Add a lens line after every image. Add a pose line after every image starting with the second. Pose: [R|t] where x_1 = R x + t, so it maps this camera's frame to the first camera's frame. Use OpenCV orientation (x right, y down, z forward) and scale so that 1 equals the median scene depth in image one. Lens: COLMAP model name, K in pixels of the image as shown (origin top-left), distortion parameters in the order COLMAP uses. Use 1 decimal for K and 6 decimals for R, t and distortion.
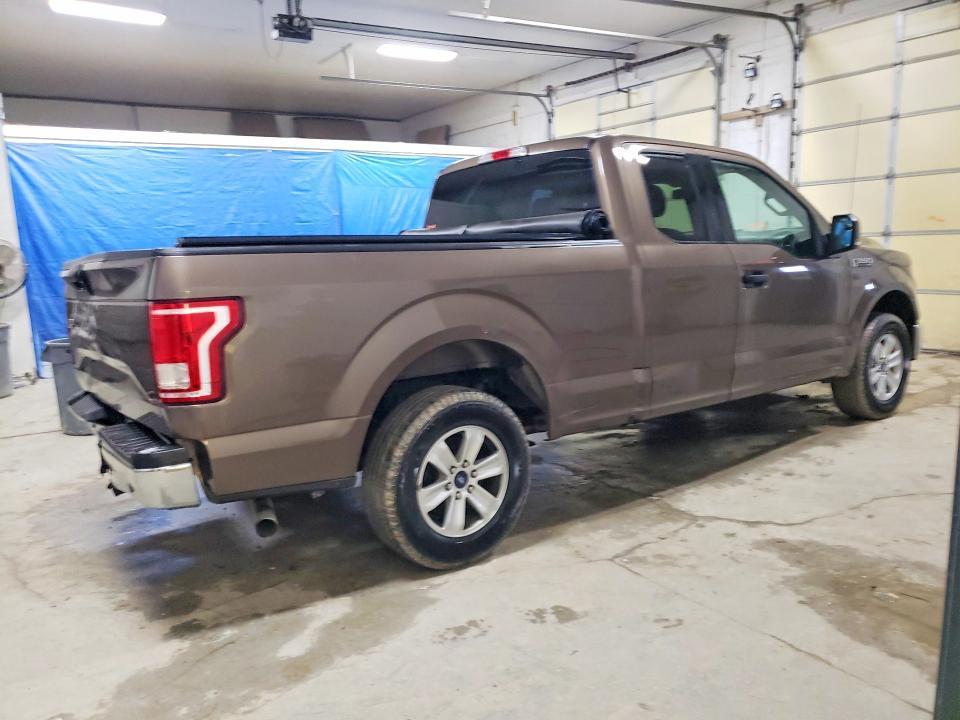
lens RADIAL K [[719.3, 0, 475.5], [0, 719.3, 359.3], [0, 0, 1]] dist [-0.009511, 0.004875]
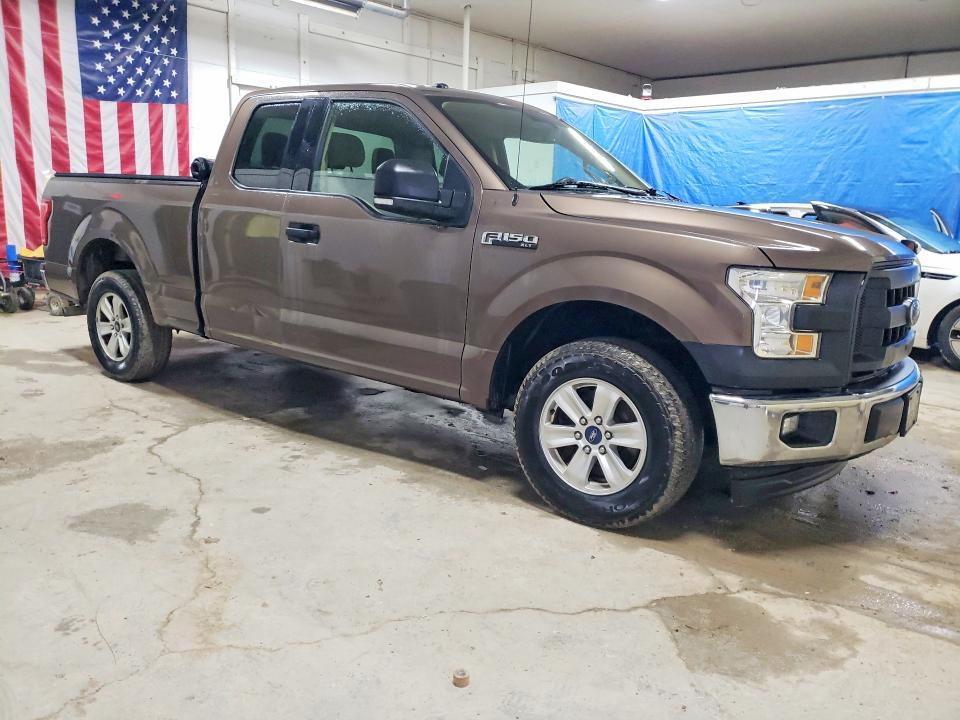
lens RADIAL K [[719.3, 0, 475.7], [0, 719.3, 361.8], [0, 0, 1]] dist [-0.009511, 0.004875]
pose [[0.300495, 0.237835, -0.923654, 0.481691], [-0.189089, 0.964044, 0.186718, -0.060187], [0.934852, 0.118545, 0.334663, 0.331961]]
